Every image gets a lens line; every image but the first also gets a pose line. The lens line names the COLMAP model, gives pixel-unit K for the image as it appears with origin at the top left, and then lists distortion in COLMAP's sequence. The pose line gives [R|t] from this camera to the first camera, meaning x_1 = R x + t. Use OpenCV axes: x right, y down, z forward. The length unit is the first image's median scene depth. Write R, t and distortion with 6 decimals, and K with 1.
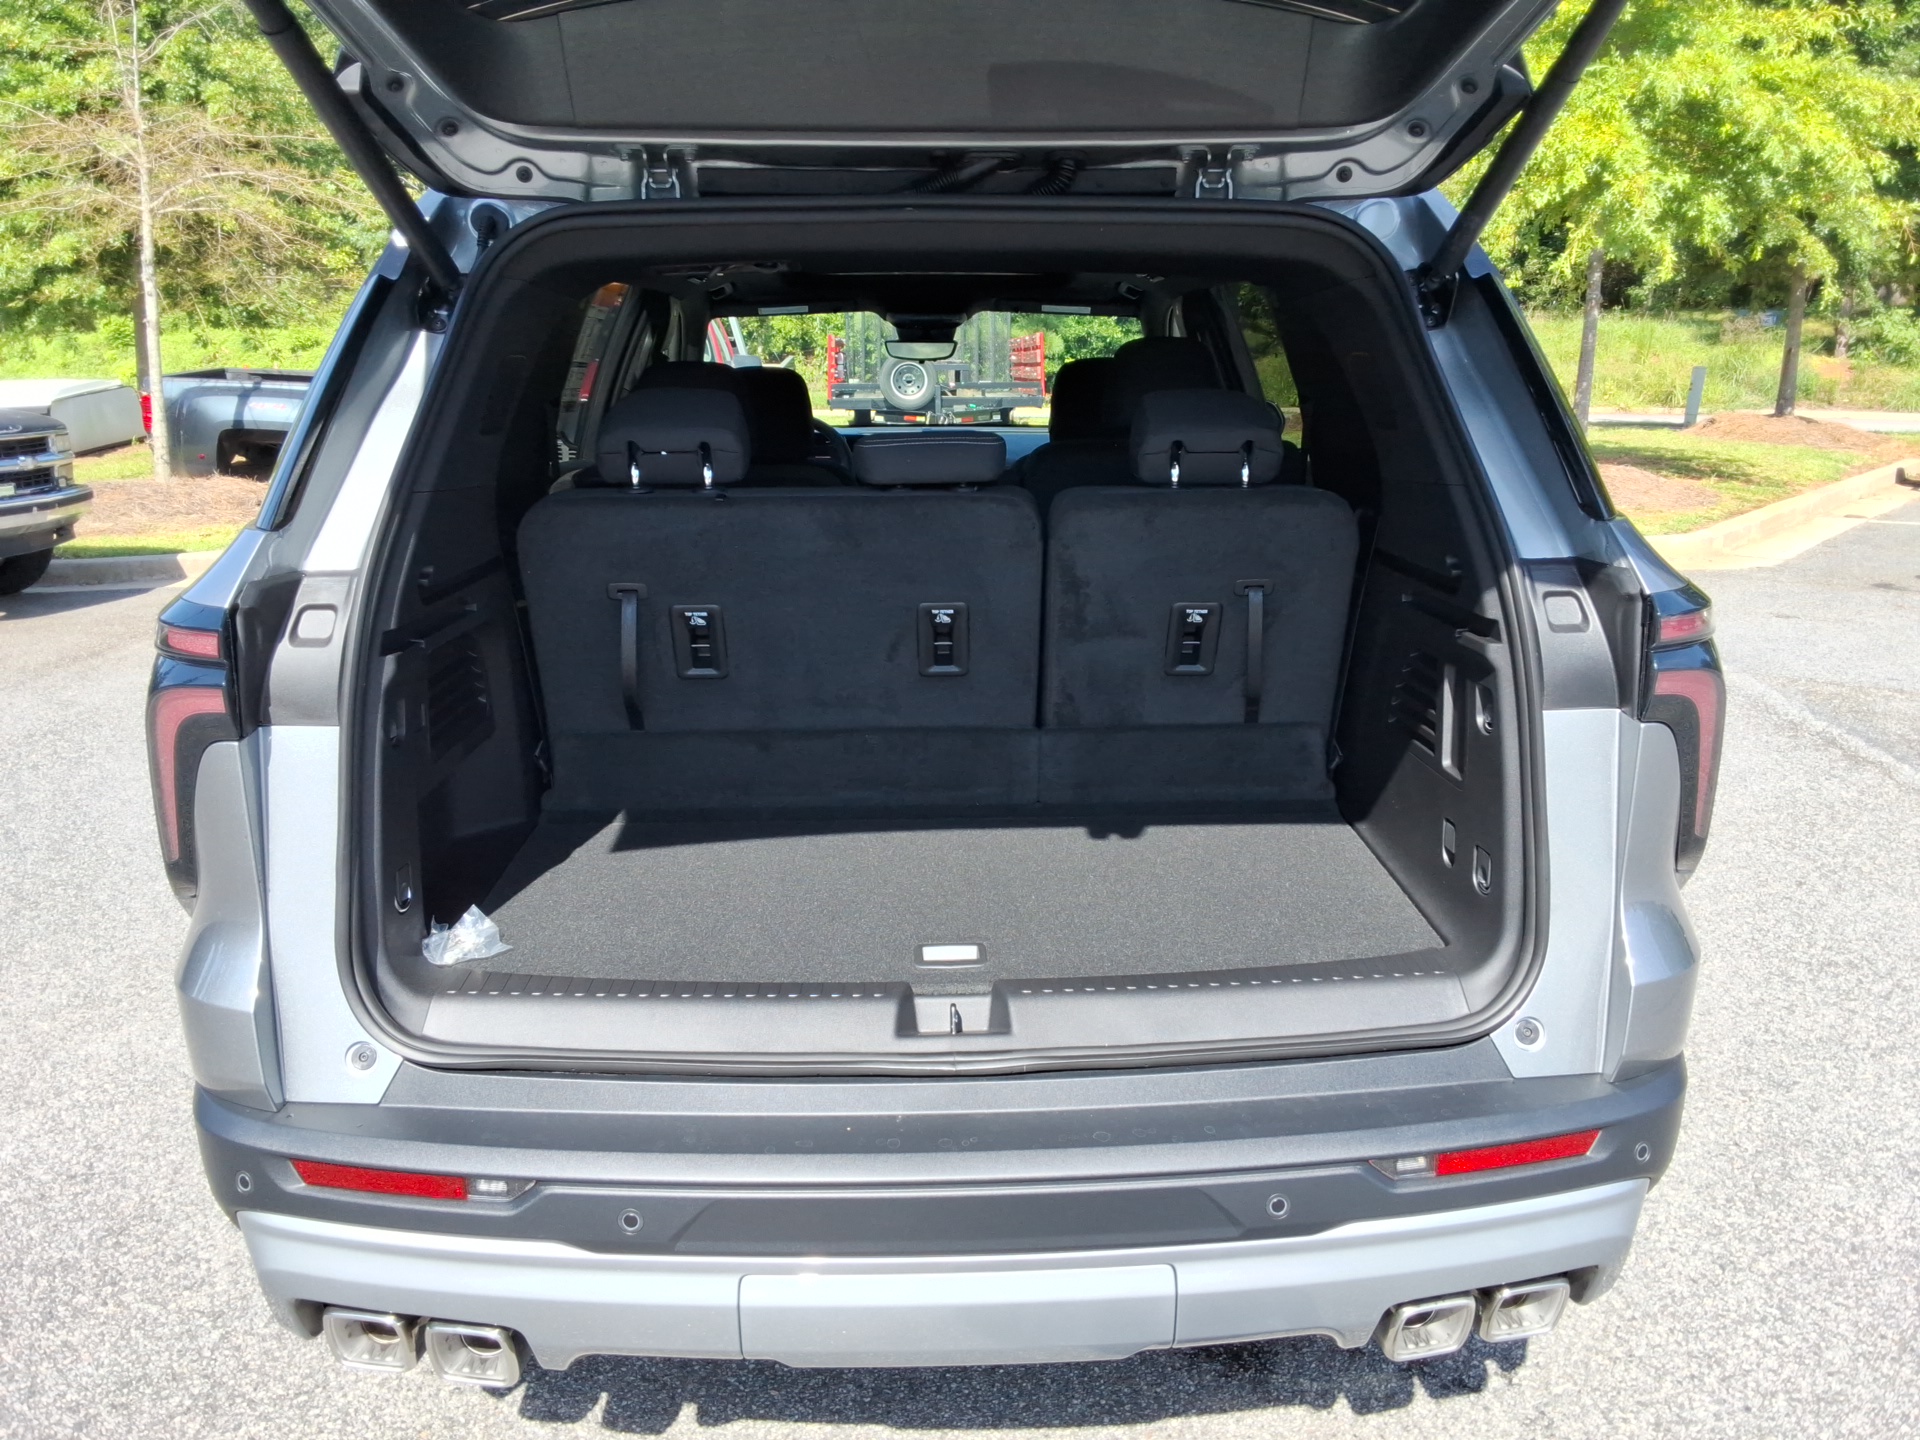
lens RADIAL K [[1541.5, 0, 970.8], [0, 1541.5, 712.0], [0, 0, 1]] dist [0.085640, -0.132532]
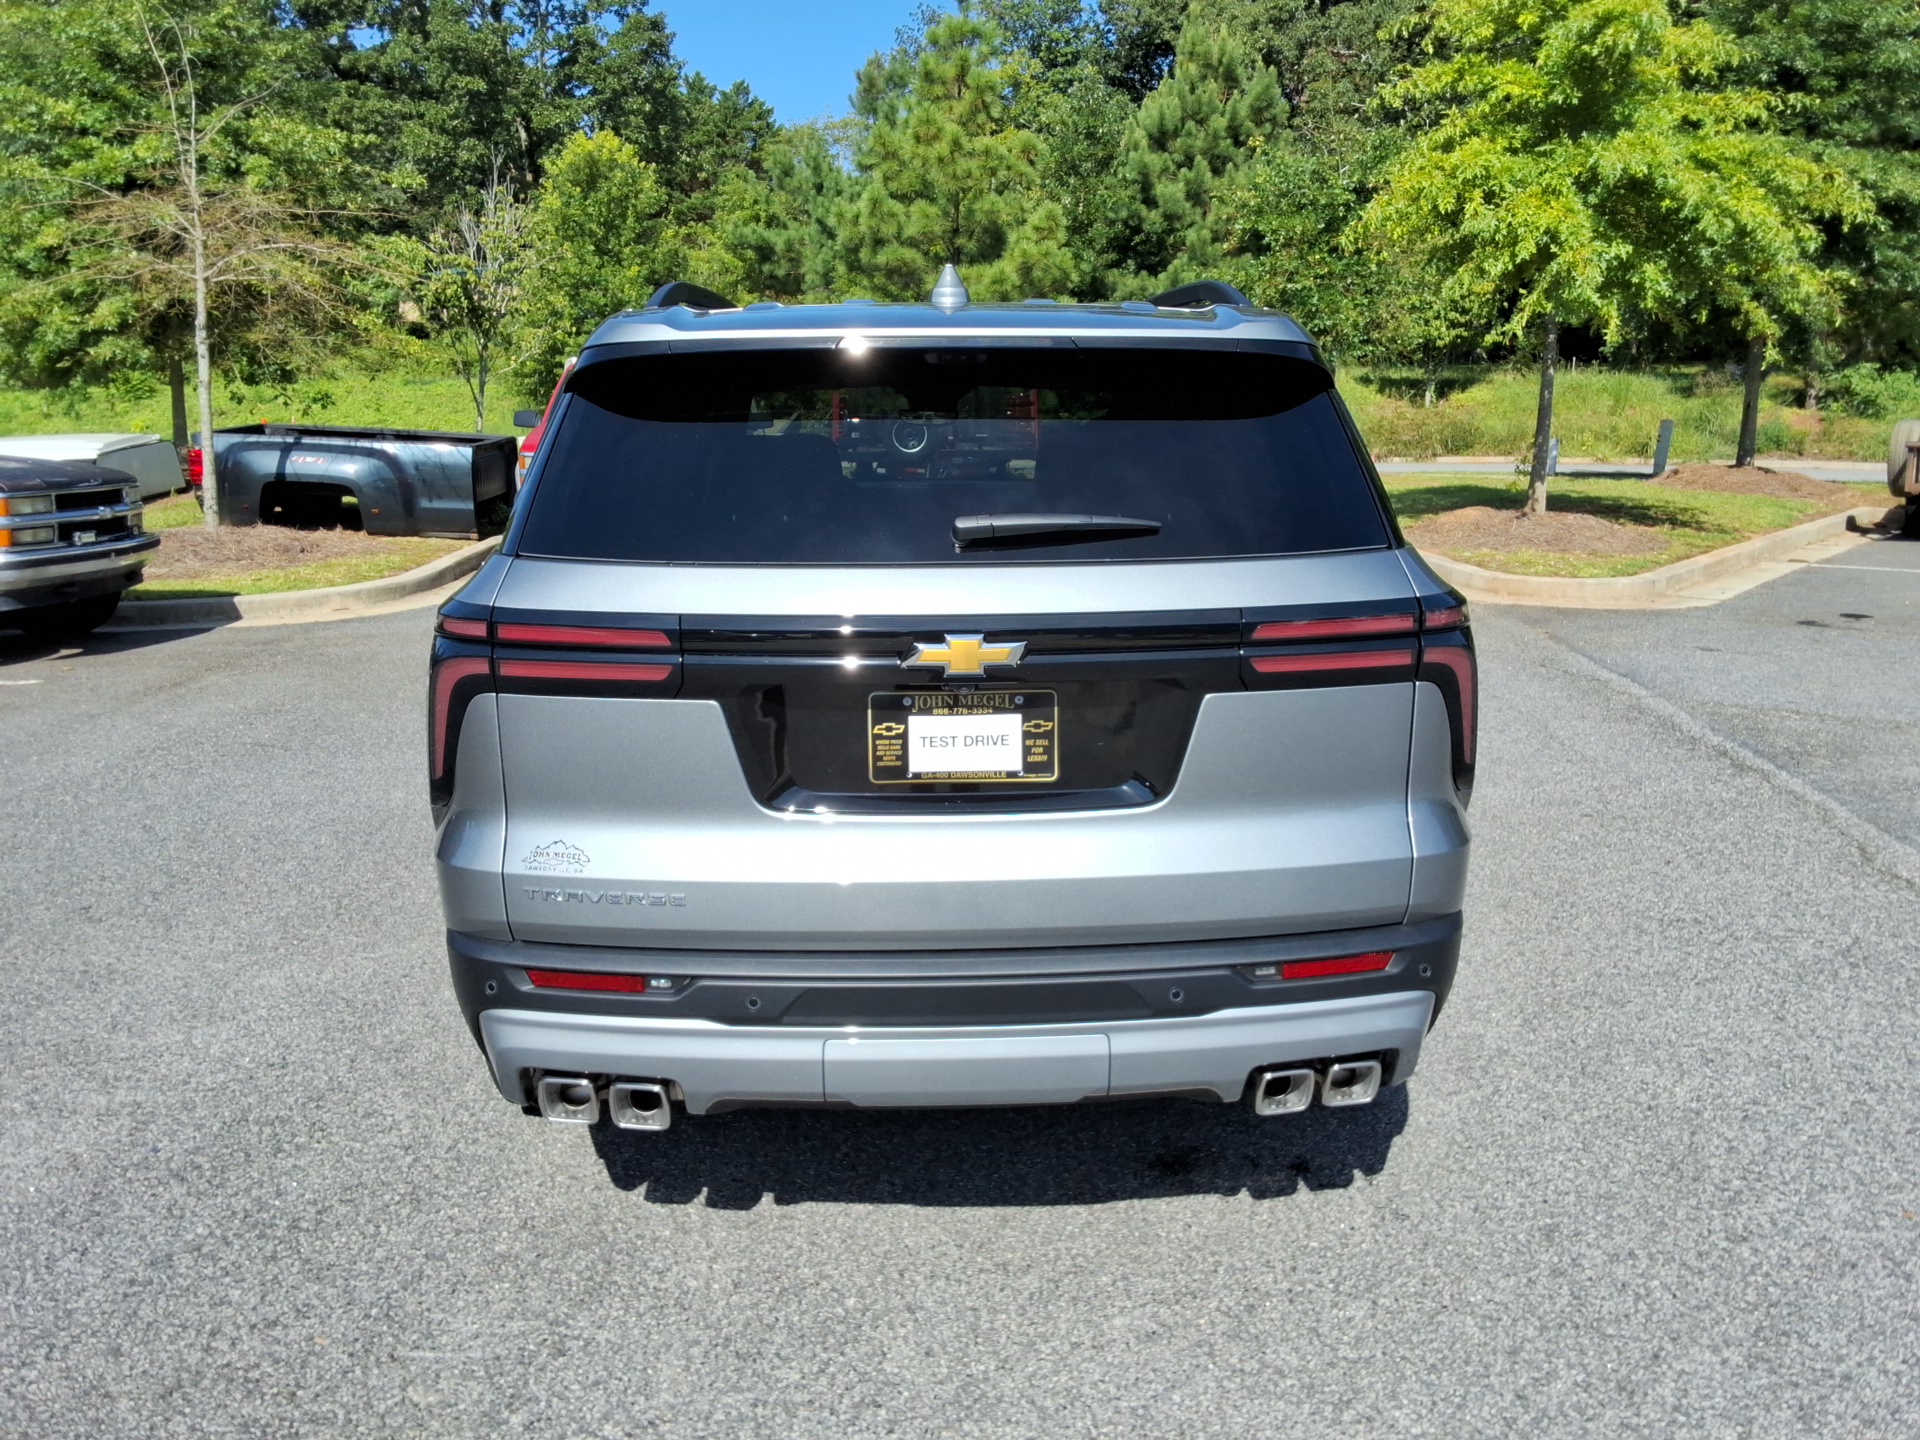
lens RADIAL K [[1541.5, 0, 969.8], [0, 1541.5, 719.6], [0, 0, 1]] dist [0.085640, -0.132532]
pose [[0.999998, -0.001513, 0.001501, -0.002854], [0.001553, 0.999648, -0.026496, 0.037946], [-0.001460, 0.026498, 0.999648, -0.224766]]
